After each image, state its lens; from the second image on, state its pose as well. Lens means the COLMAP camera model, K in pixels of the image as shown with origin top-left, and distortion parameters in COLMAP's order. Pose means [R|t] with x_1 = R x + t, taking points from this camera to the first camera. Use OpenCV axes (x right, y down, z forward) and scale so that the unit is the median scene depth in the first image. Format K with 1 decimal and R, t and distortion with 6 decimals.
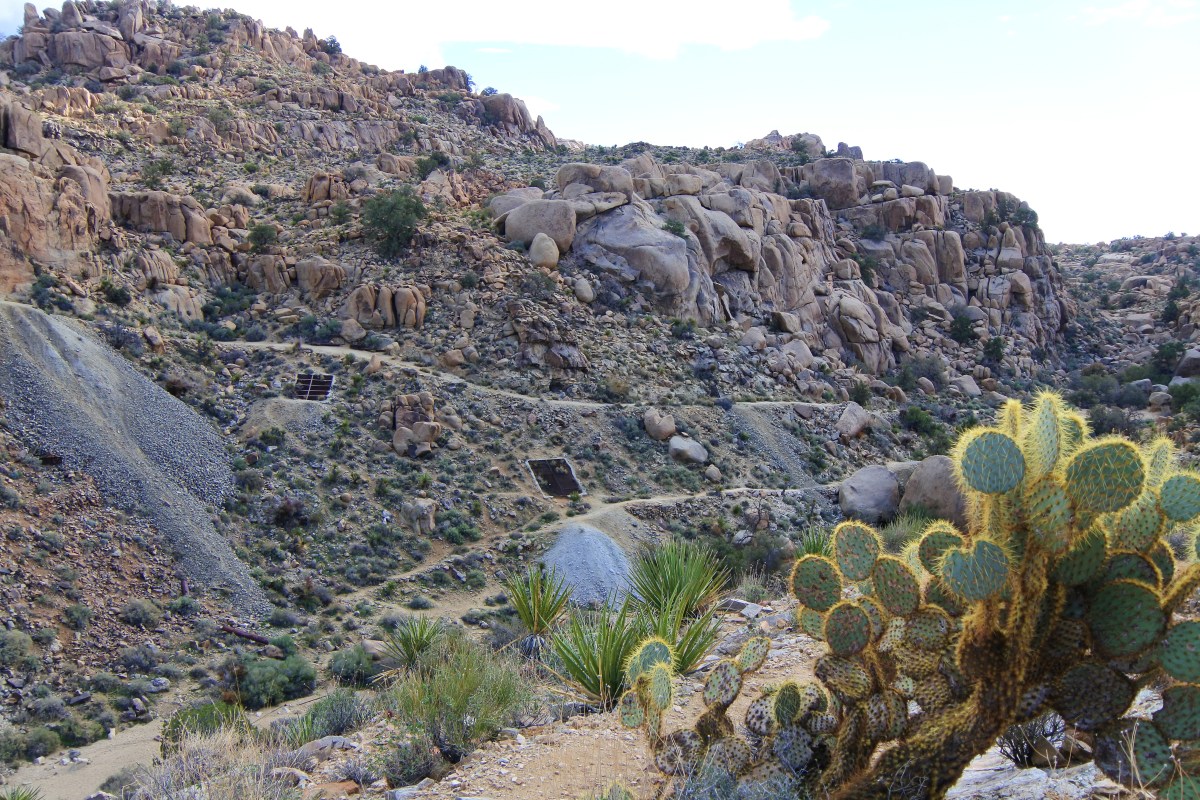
lens RADIAL K [[1036.0, 0, 600.0], [0, 1036.0, 400.0], [0, 0, 1]] dist [-0.179443, 0.190417]
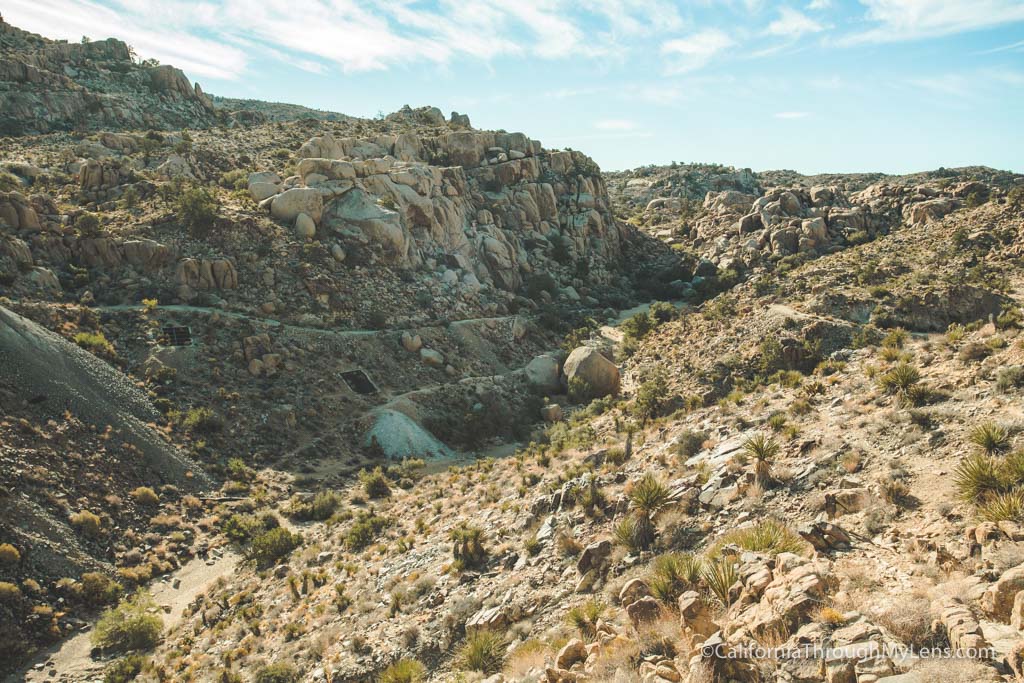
lens RADIAL K [[884.1, 0, 512.0], [0, 884.1, 341.5], [0, 0, 1]] dist [-0.179443, 0.190417]
pose [[0.939319, -0.083829, 0.332644, -0.148858], [0.065994, 0.995728, 0.064580, -0.032284], [-0.336637, -0.038709, 0.940839, -0.181967]]
